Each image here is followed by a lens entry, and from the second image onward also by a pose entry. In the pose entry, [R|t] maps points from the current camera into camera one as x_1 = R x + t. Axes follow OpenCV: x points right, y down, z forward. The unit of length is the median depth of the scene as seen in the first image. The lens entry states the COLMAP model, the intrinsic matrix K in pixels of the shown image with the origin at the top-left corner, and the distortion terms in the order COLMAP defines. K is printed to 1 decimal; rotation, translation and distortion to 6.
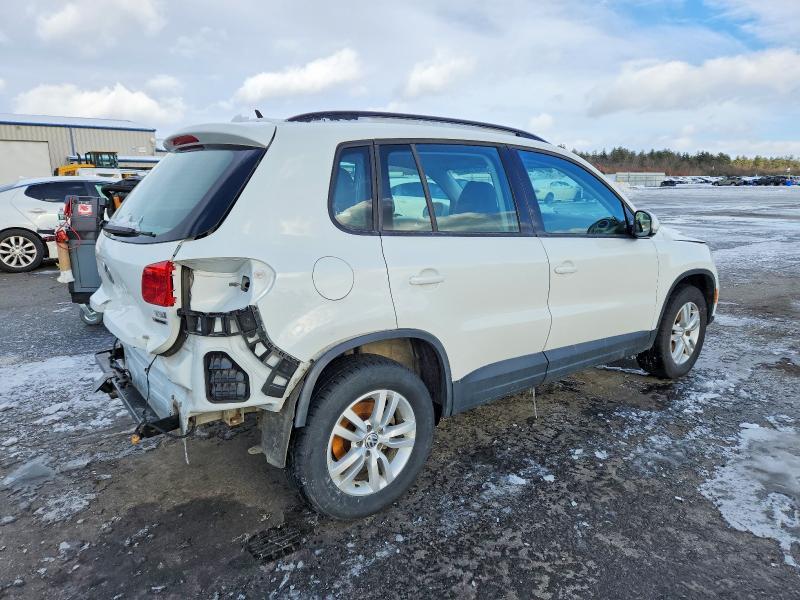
lens RADIAL K [[594.5, 0, 400.0], [0, 594.5, 300.0], [0, 0, 1]] dist [0.001239, -0.038000]
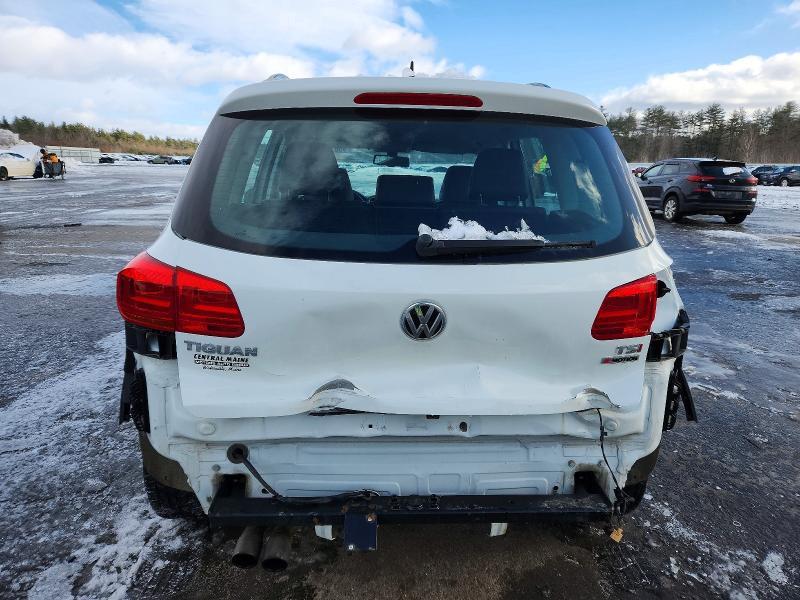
lens RADIAL K [[594.5, 0, 400.0], [0, 594.5, 300.0], [0, 0, 1]] dist [0.001239, -0.038000]
pose [[0.481523, -0.163776, 0.860995, -0.158411], [0.132605, 0.984690, 0.113144, -0.019130], [-0.866343, 0.059691, 0.495869, 0.122354]]
